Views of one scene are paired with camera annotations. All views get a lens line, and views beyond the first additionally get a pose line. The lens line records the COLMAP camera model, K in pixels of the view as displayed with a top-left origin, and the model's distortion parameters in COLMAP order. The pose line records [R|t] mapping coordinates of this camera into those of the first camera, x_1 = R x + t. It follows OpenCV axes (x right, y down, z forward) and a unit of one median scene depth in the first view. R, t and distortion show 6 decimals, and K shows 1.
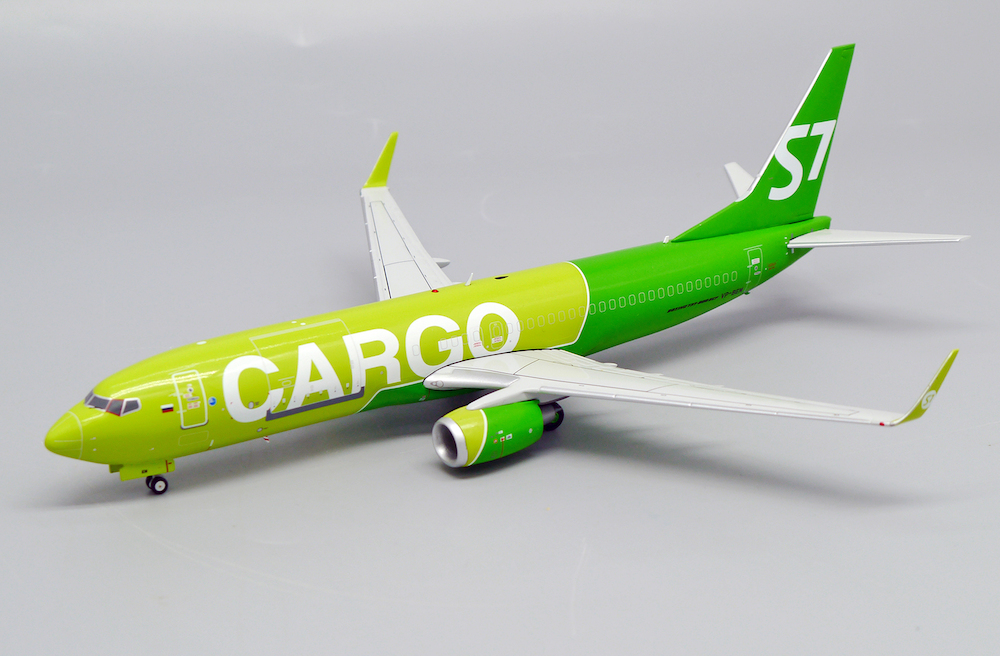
lens RADIAL K [[1829.8, 0, 500.0], [0, 1829.8, 328.0], [0, 0, 1]] dist [0.010278, 0.016067]
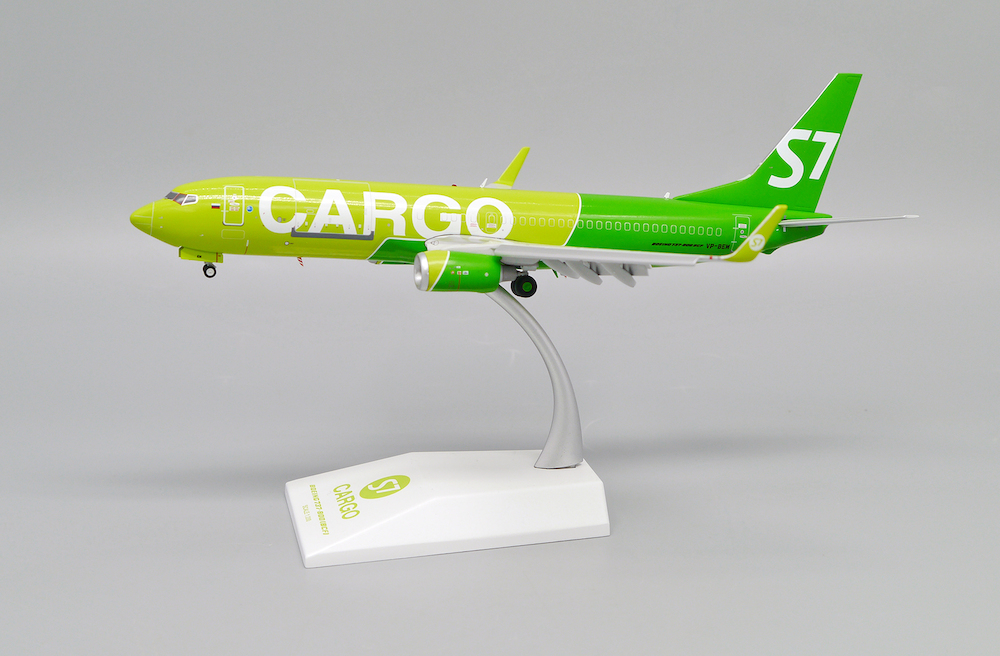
lens RADIAL K [[1829.8, 0, 500.0], [0, 1829.8, 328.0], [0, 0, 1]] dist [0.010278, 0.016067]
pose [[0.946765, 0.100121, -0.305960, 0.428357], [-0.165129, 0.966889, -0.194574, 0.344626], [0.276348, 0.234739, 0.931949, -0.201032]]
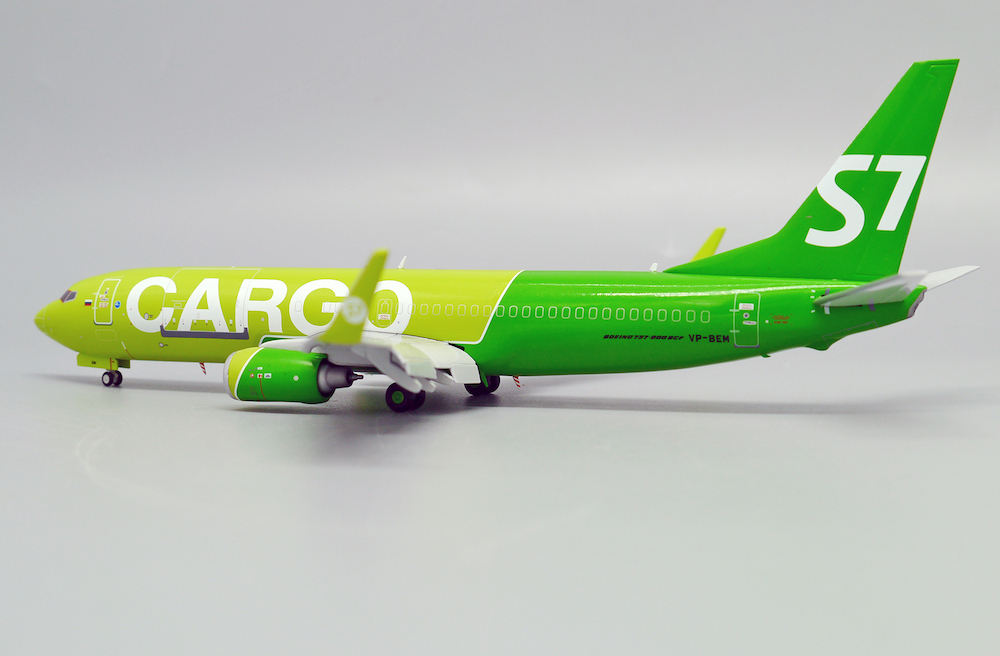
lens RADIAL K [[1829.8, 0, 500.0], [0, 1829.8, 328.0], [0, 0, 1]] dist [0.010278, 0.016067]
pose [[0.486474, 0.044541, -0.872559, 0.926277], [-0.281810, 0.953321, -0.108453, 0.106078], [0.826998, 0.298656, 0.476318, 0.615753]]
